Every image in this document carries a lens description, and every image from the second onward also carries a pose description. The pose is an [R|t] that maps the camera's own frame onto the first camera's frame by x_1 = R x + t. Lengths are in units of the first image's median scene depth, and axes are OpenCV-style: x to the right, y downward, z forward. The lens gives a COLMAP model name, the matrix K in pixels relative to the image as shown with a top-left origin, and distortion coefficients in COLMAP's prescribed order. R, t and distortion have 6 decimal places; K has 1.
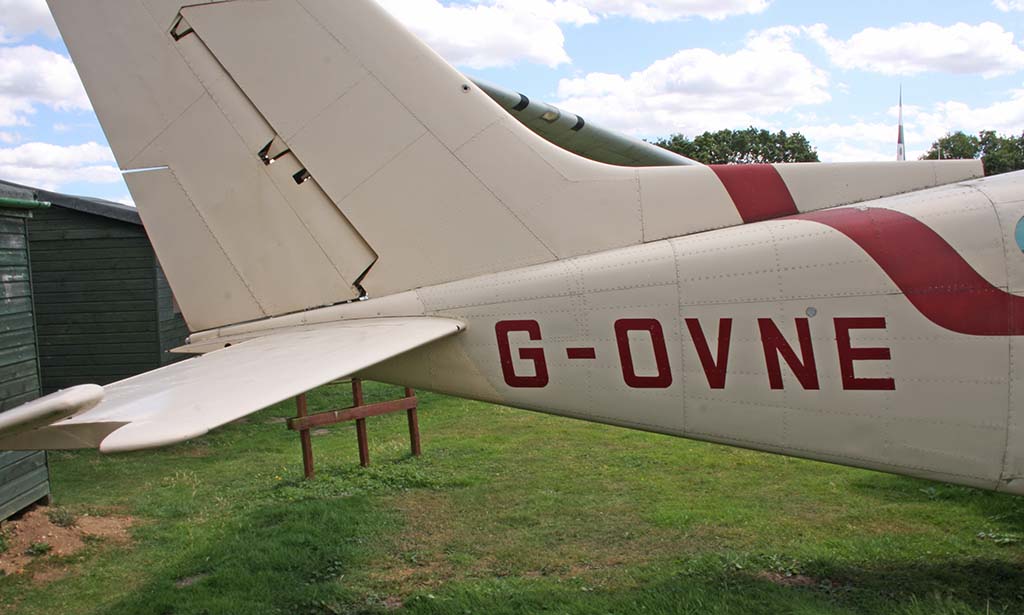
lens RADIAL K [[854.9, 0, 510.1], [0, 854.9, 365.7], [0, 0, 1]] dist [-0.187881, 0.151599]
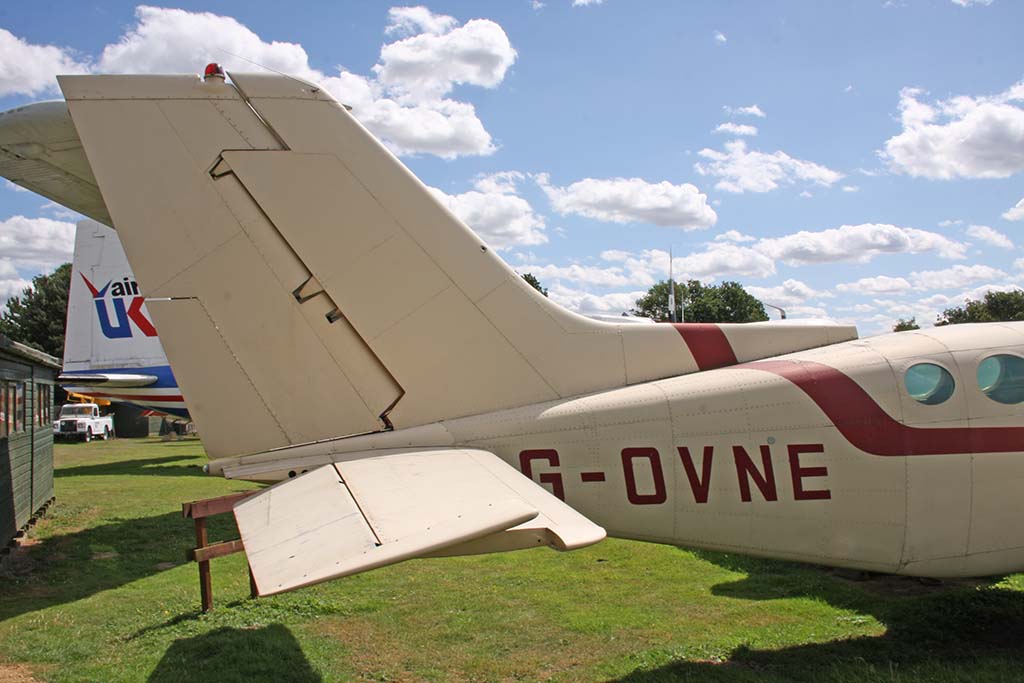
lens RADIAL K [[867.7, 0, 515.1], [0, 867.7, 369.6], [0, 0, 1]] dist [-0.179772, 0.158977]
pose [[0.945603, 0.028141, 0.324103, -0.389716], [0.020067, 0.989309, -0.144446, 0.008709], [-0.324703, 0.143092, 0.934929, -0.108550]]
